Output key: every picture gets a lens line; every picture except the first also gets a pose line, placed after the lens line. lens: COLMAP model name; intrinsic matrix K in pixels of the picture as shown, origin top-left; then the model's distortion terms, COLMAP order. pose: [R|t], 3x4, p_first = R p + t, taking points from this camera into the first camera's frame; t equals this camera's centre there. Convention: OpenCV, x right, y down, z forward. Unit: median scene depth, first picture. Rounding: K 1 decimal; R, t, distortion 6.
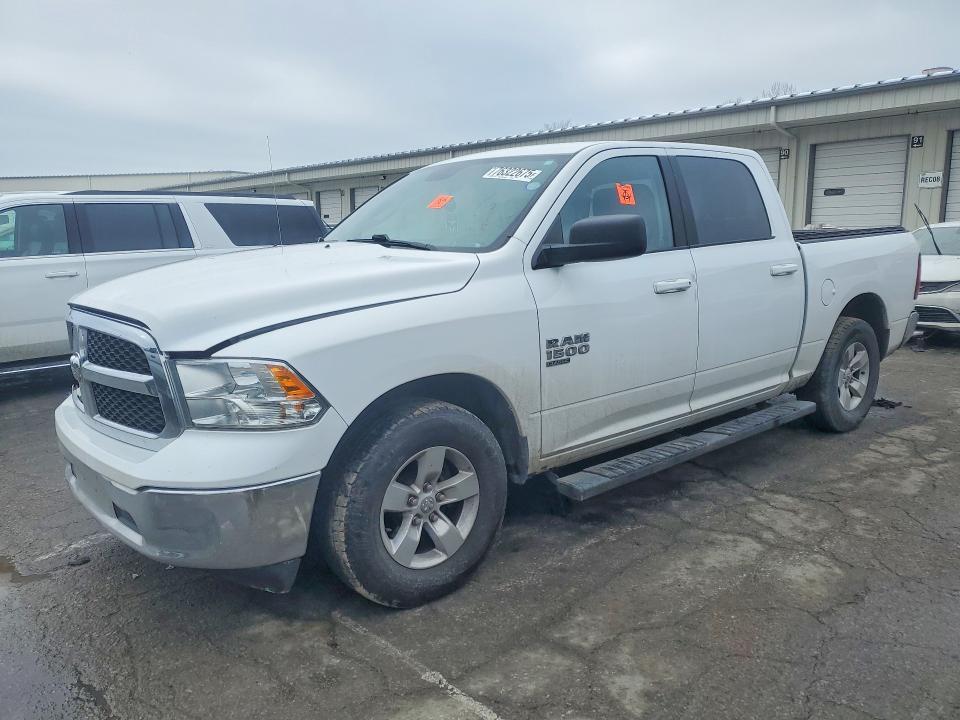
lens RADIAL K [[742.7, 0, 475.2], [0, 742.7, 360.6], [0, 0, 1]] dist [0.007548, 0.012671]
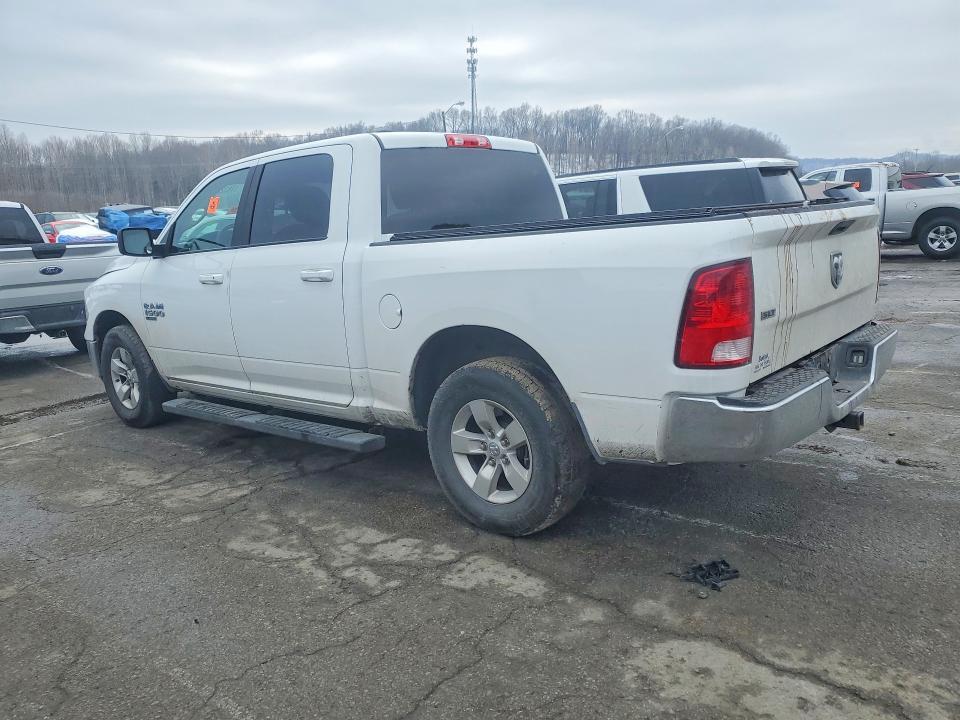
lens RADIAL K [[742.7, 0, 475.2], [0, 742.7, 360.6], [0, 0, 1]] dist [0.007548, 0.012671]
pose [[0.165032, 0.196725, -0.966470, 1.438754], [-0.111047, 0.977381, 0.179984, -0.220836], [0.980017, 0.077620, 0.183145, 1.118010]]
